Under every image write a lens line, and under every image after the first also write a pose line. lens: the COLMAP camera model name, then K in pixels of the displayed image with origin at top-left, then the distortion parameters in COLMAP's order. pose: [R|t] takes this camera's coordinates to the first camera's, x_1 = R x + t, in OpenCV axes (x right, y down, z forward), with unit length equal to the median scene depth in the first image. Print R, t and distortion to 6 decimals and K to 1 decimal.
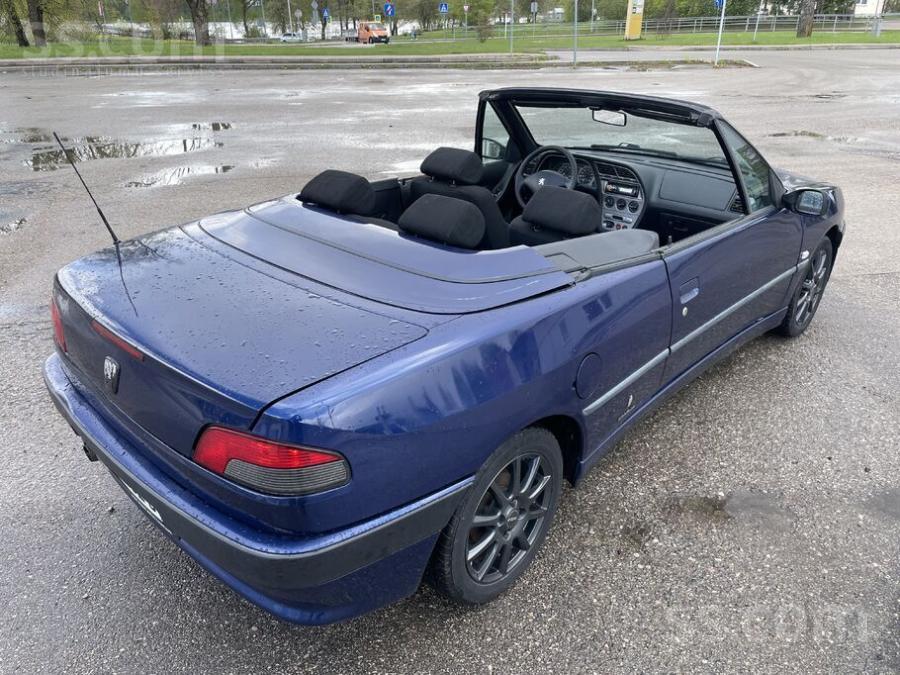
lens RADIAL K [[710.9, 0, 463.5], [0, 710.9, 337.3], [0, 0, 1]] dist [0.082268, -0.124267]
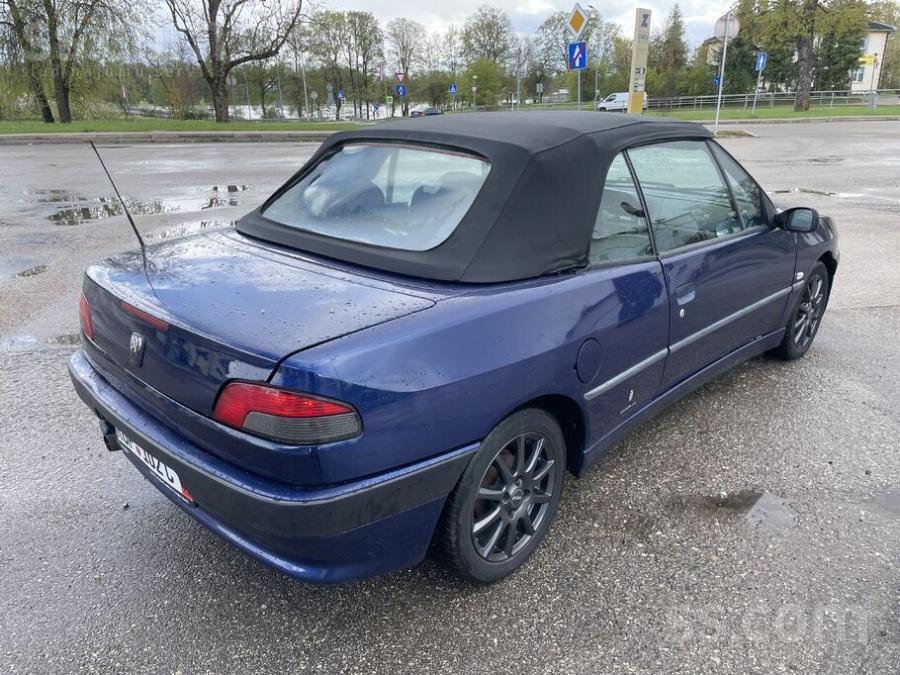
lens RADIAL K [[710.9, 0, 463.5], [0, 710.9, 337.3], [0, 0, 1]] dist [0.082268, -0.124267]
pose [[0.999929, 0.000118, -0.011946, 0.003153], [-0.001284, 0.995222, -0.097626, 0.100649], [0.011878, 0.097635, 0.995151, -0.037292]]
